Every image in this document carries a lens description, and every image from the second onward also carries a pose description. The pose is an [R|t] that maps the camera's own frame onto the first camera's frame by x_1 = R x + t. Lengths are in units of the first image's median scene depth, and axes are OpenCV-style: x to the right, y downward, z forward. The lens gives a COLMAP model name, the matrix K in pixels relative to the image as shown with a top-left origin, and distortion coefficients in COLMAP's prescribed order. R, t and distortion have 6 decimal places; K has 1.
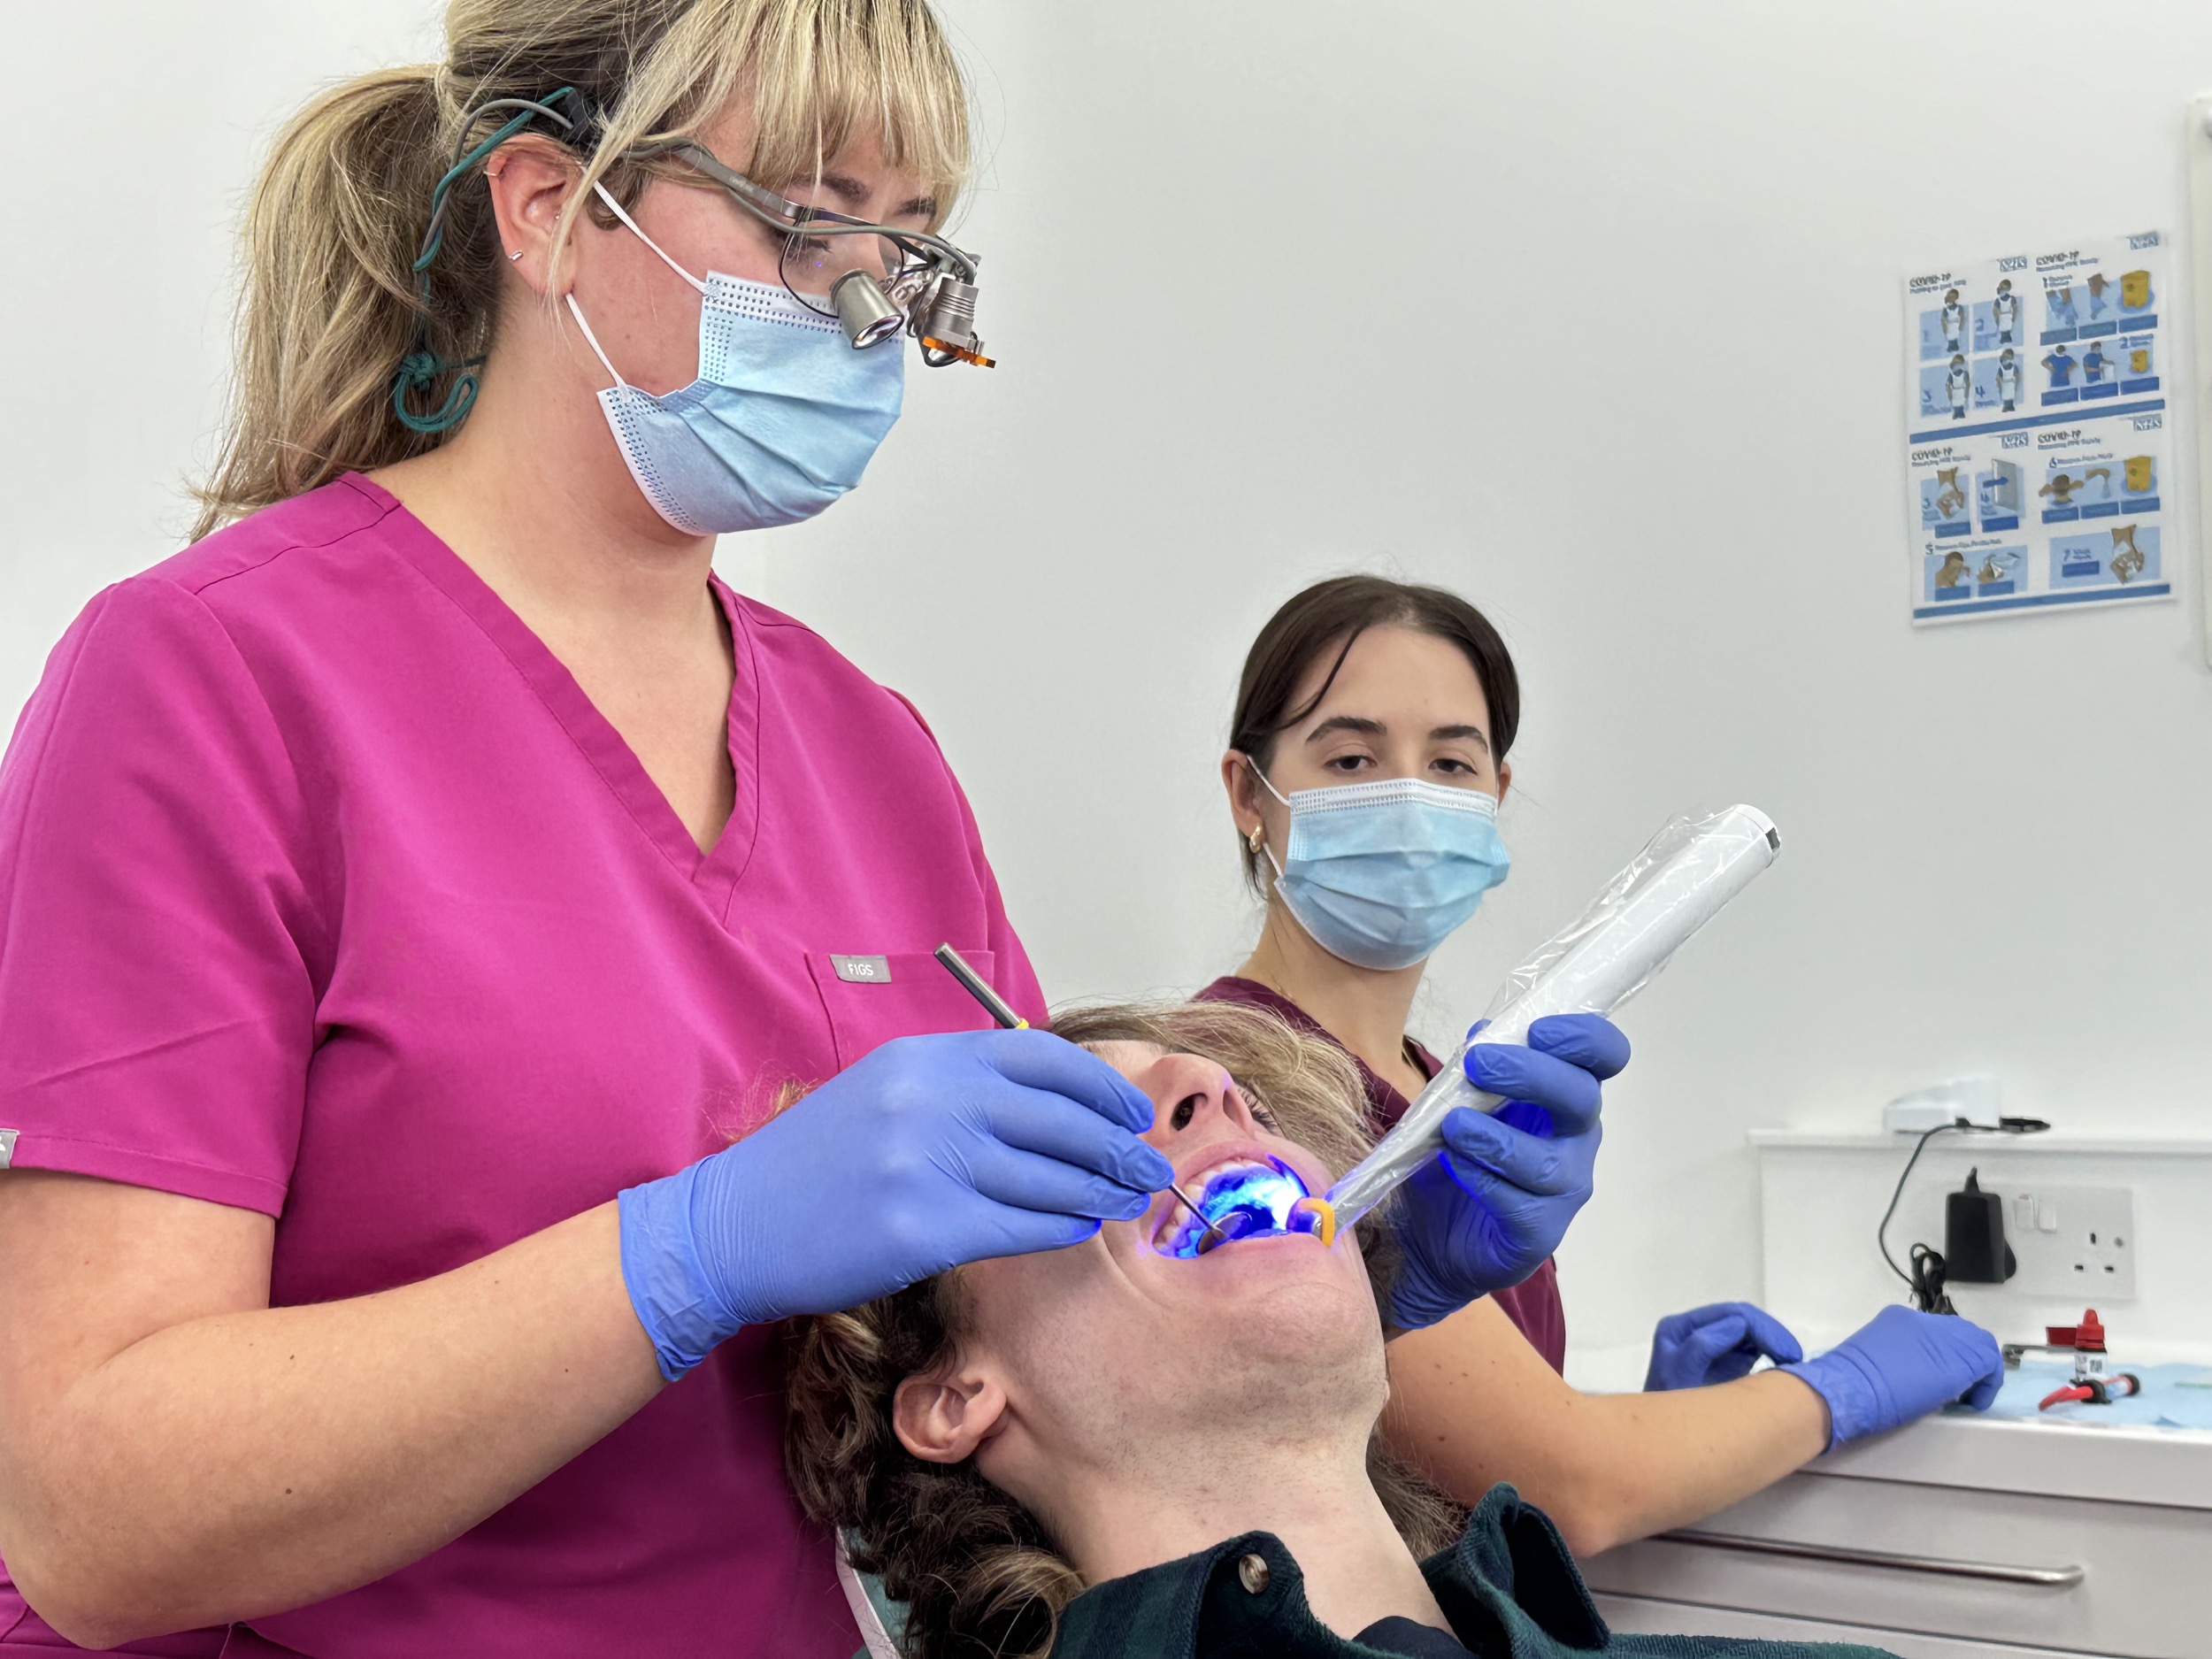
lens RADIAL K [[2876.0, 0, 1106.0], [0, 2876.0, 829.5], [0, 0, 1]] dist [-0.007071, -0.033928]
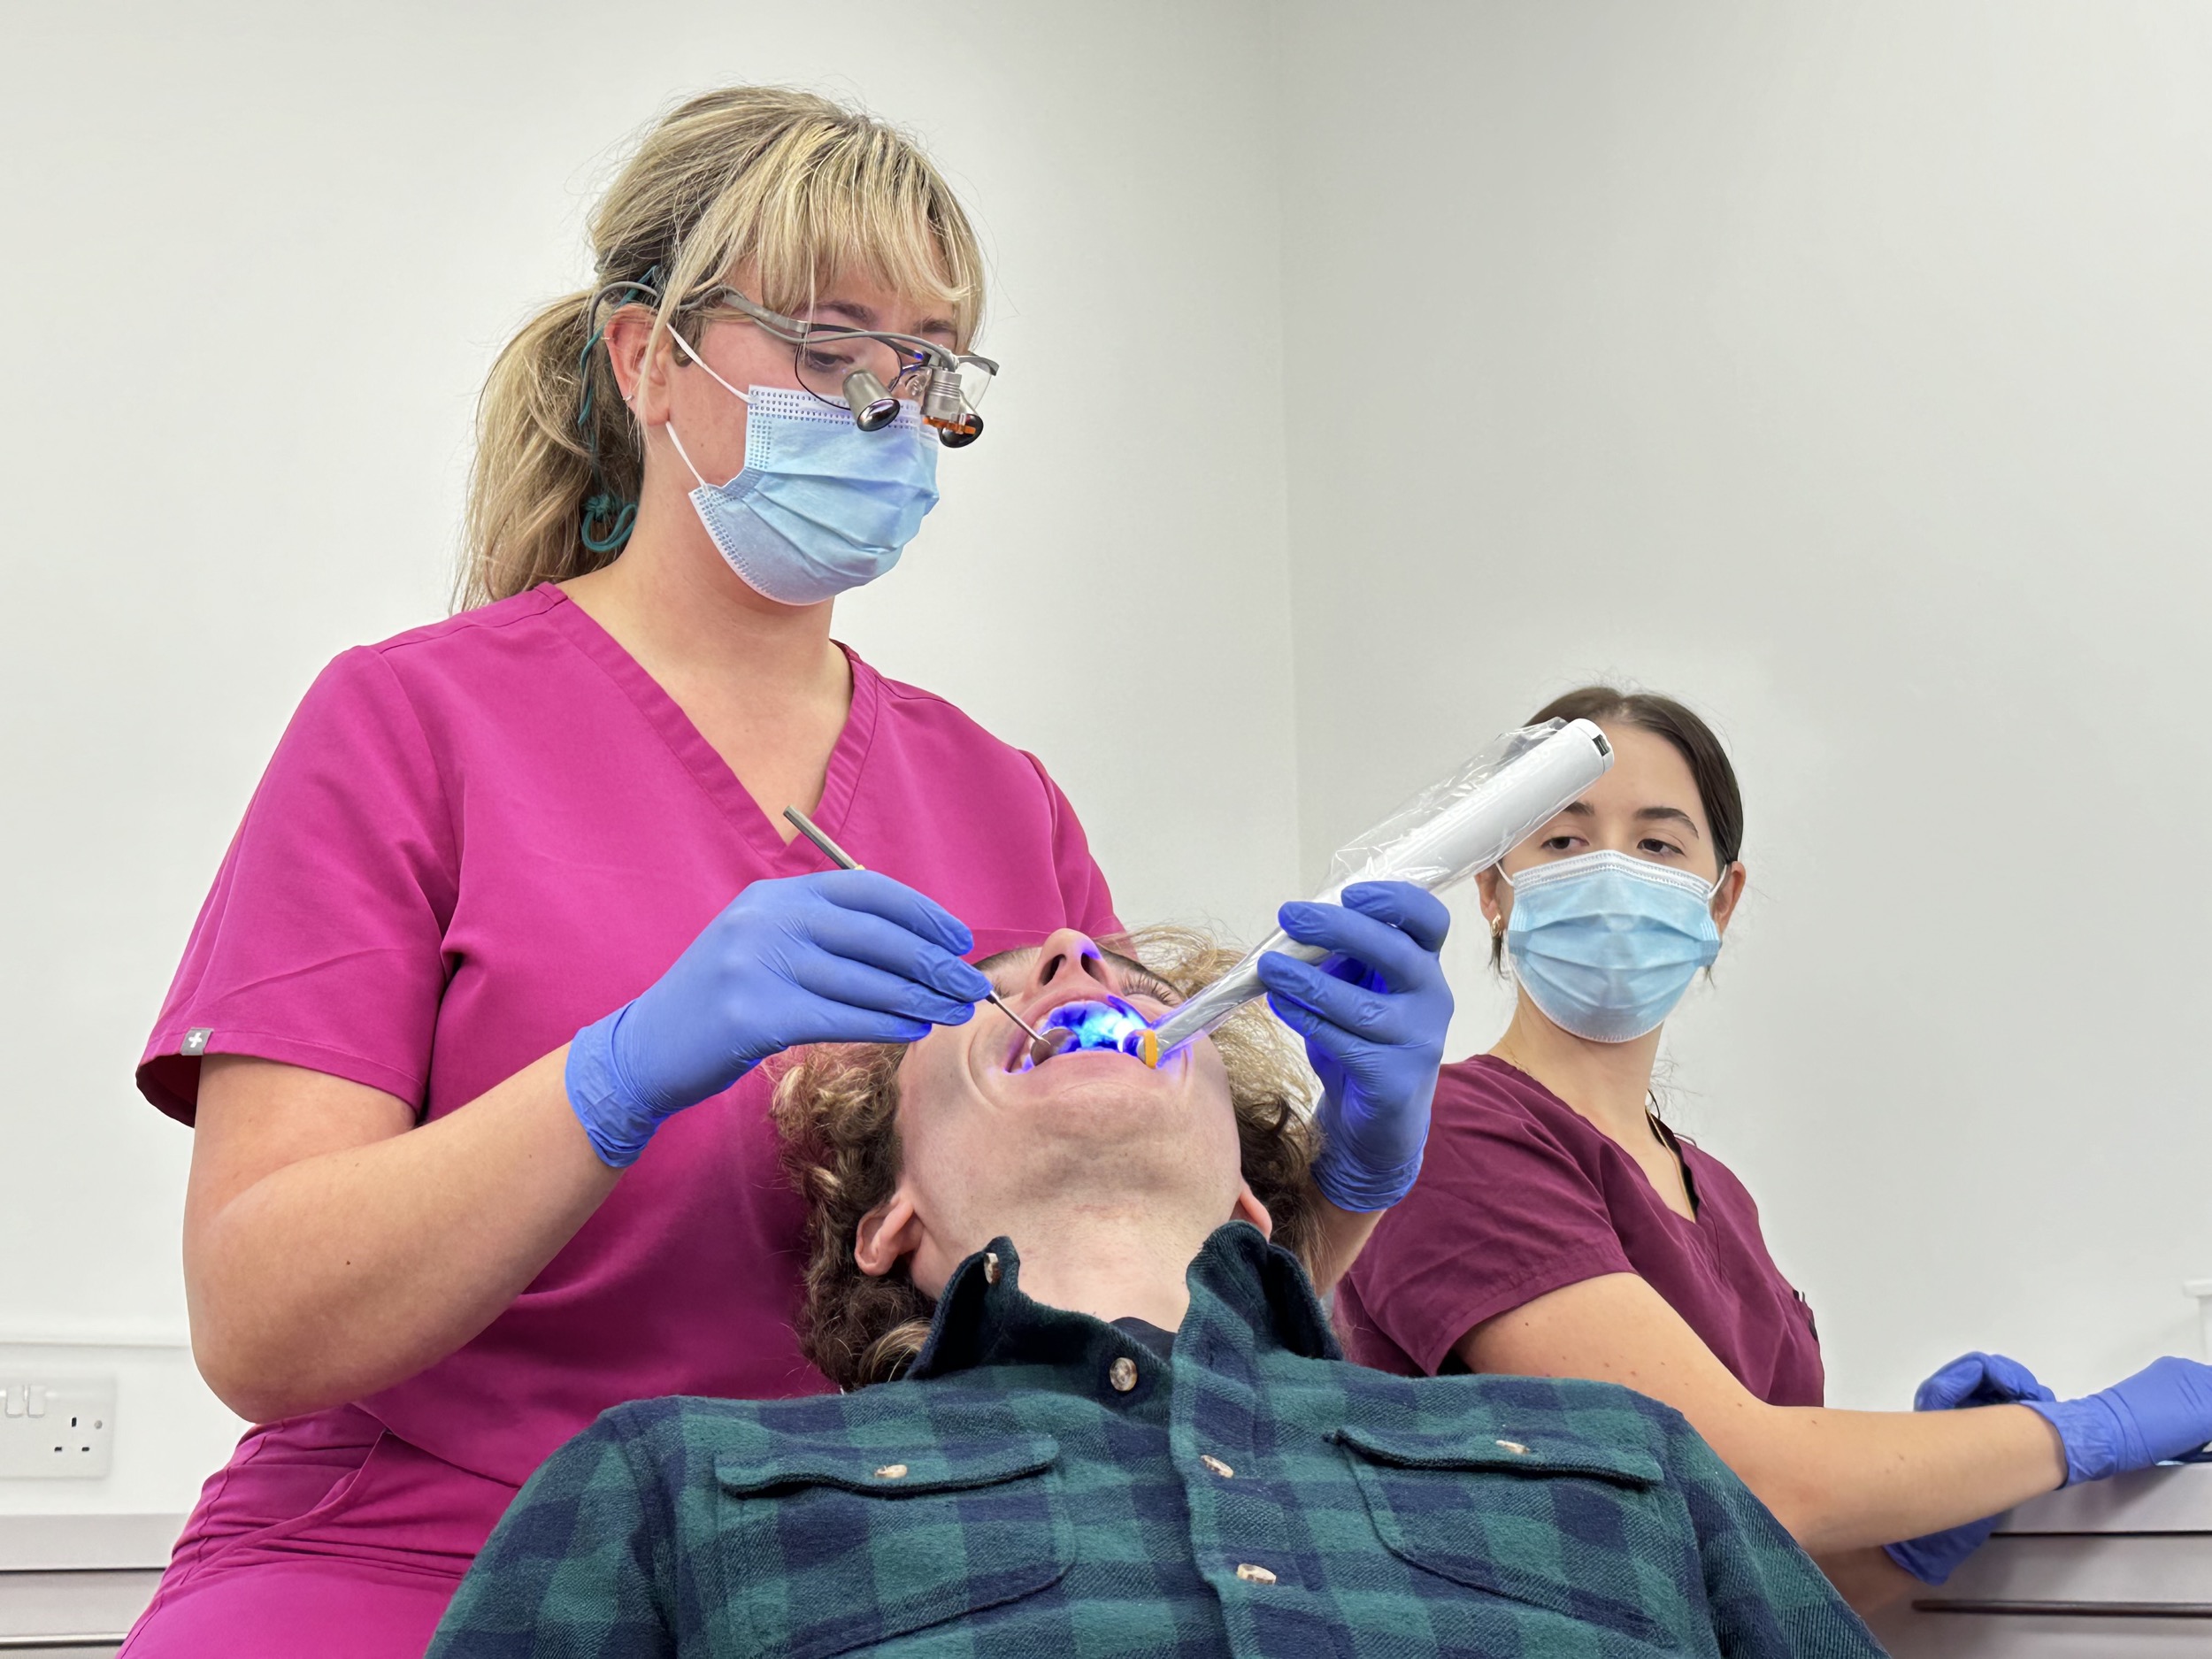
lens RADIAL K [[2913.4, 0, 1106.5], [0, 2913.4, 766.8], [0, 0, 1]] dist [0.038593, 0.026899]
pose [[0.948926, -0.086693, -0.303356, 0.400121], [0.031681, 0.982830, -0.181772, 0.220550], [0.313906, 0.162878, 0.935379, -0.157804]]
